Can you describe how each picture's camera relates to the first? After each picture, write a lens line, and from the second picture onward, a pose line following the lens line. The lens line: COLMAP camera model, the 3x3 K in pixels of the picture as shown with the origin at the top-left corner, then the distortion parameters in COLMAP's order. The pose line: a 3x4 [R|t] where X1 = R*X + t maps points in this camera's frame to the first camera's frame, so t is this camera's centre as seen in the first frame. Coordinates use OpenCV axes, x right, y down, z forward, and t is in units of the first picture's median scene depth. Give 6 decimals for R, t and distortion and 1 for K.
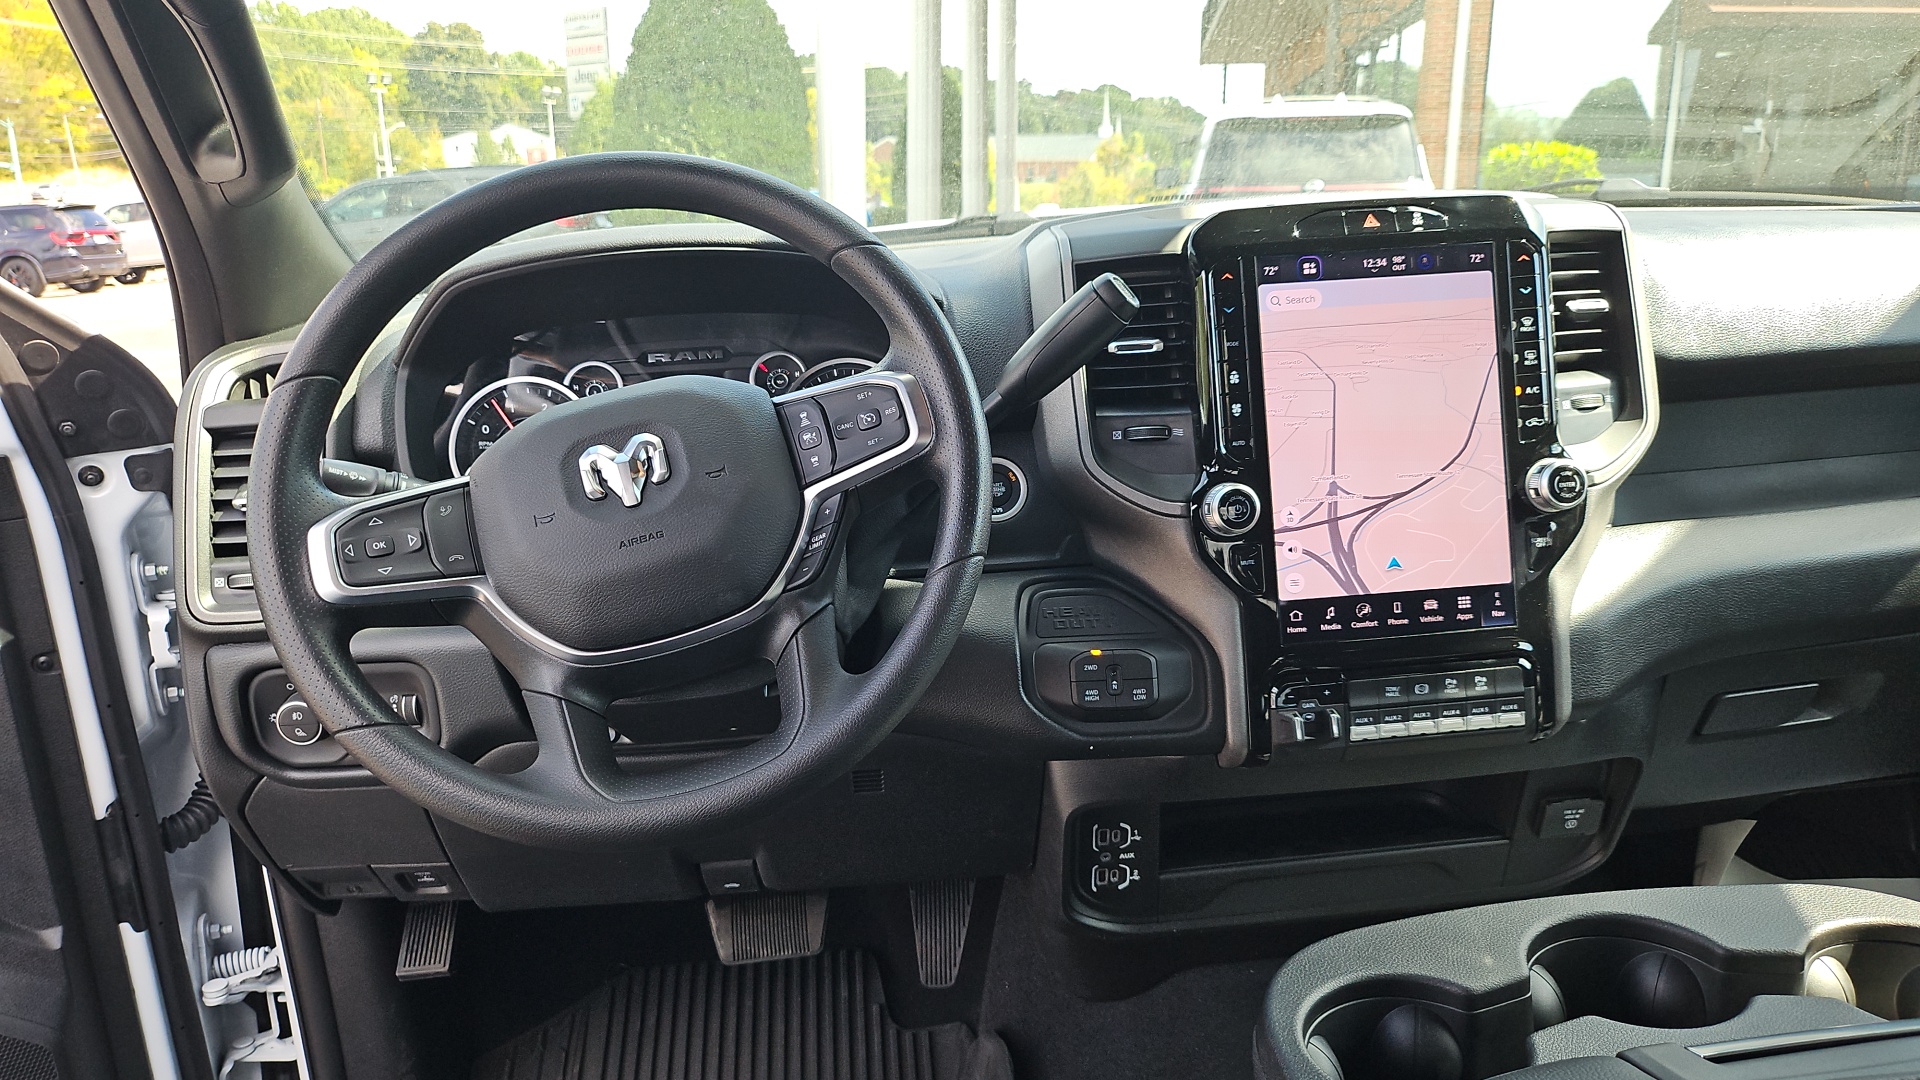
lens RADIAL K [[1354.3, 0, 960.0], [0, 1354.3, 540.0], [0, 0, 1]] dist [0.058571, -0.053207]
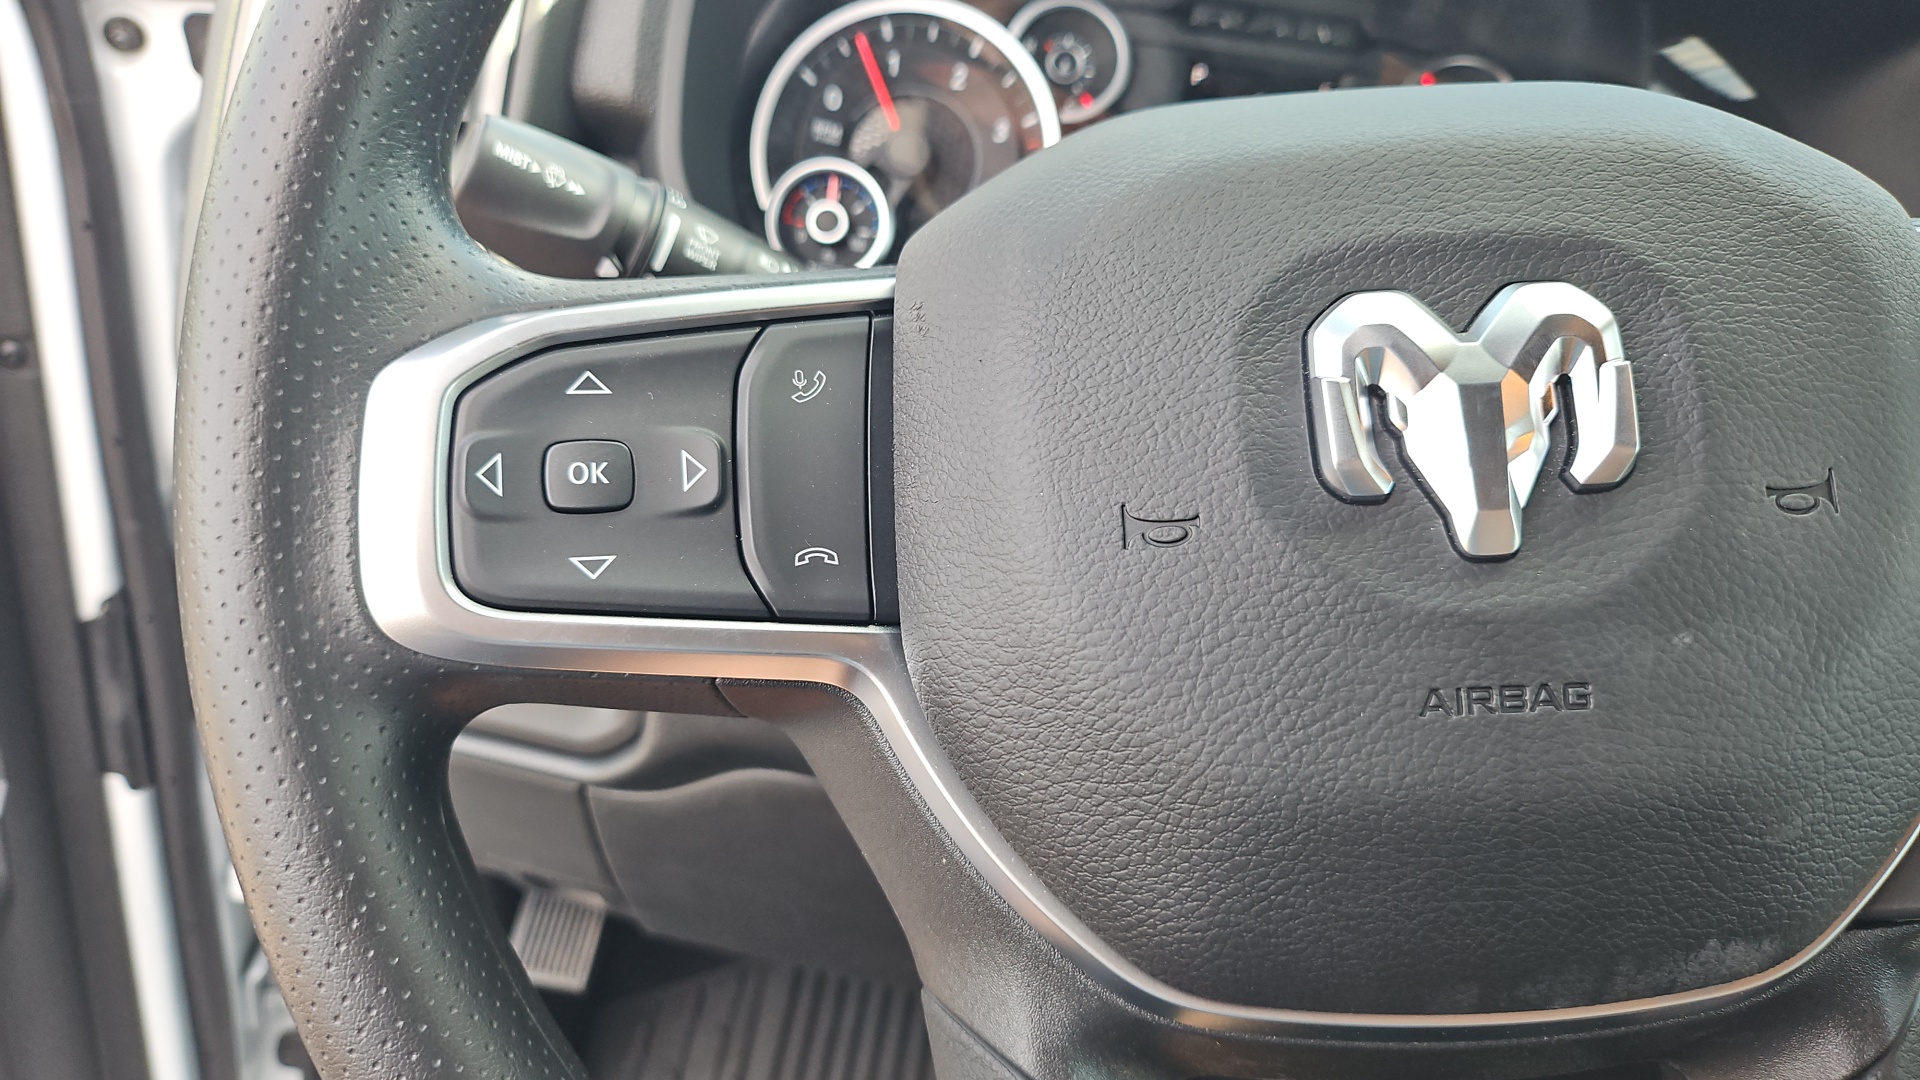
lens RADIAL K [[1398.9, 0, 956.3], [0, 1398.9, 548.4], [0, 0, 1]] dist [0.022725, -0.032969]
pose [[0.965337, 0.241594, -0.098775, -0.308220], [-0.217228, 0.953463, 0.209093, -0.060364], [0.144694, -0.180389, 0.972894, 0.699923]]
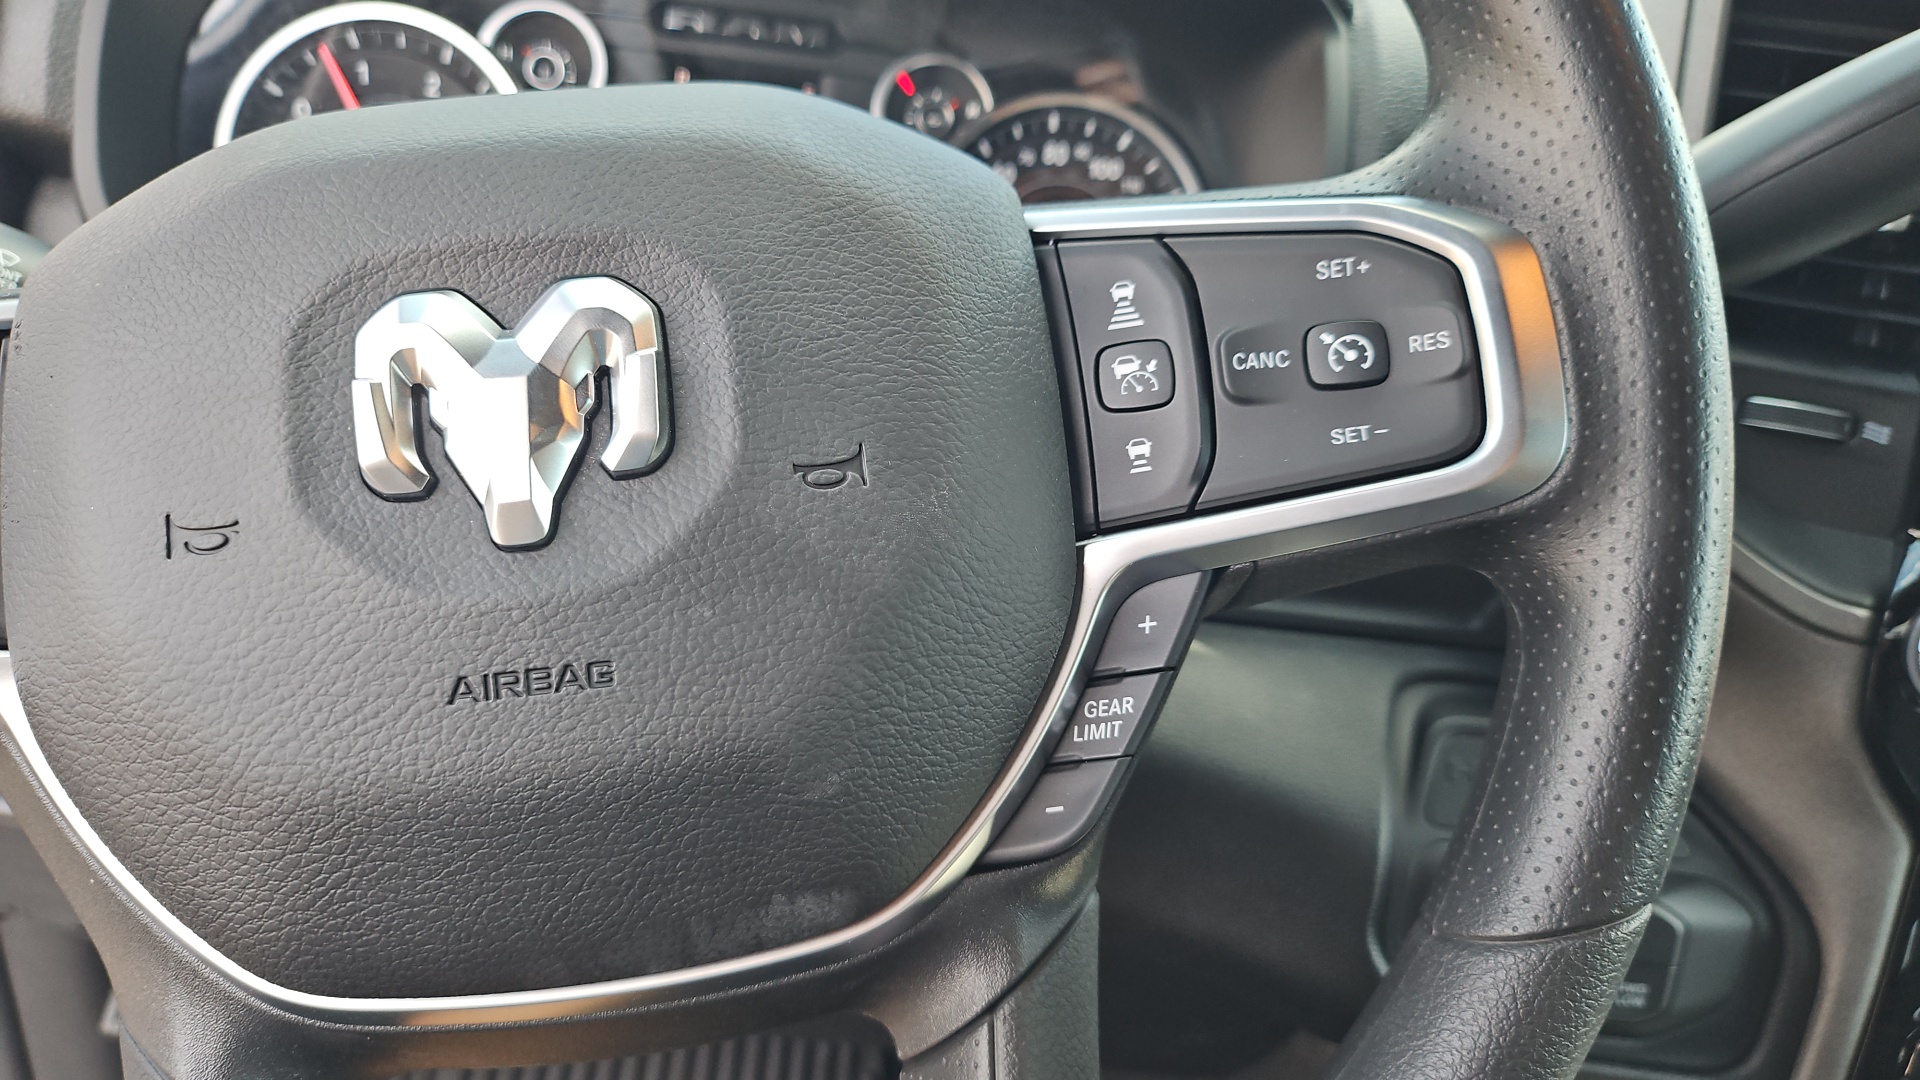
lens RADIAL K [[1402.8, 0, 940.3], [0, 1402.8, 565.0], [0, 0, 1]] dist [0.001779, -0.008532]
pose [[0.982744, 0.184459, 0.013740, -0.156034], [-0.183561, 0.963415, 0.195289, -0.090877], [0.022785, -0.194441, 0.980650, 0.704567]]
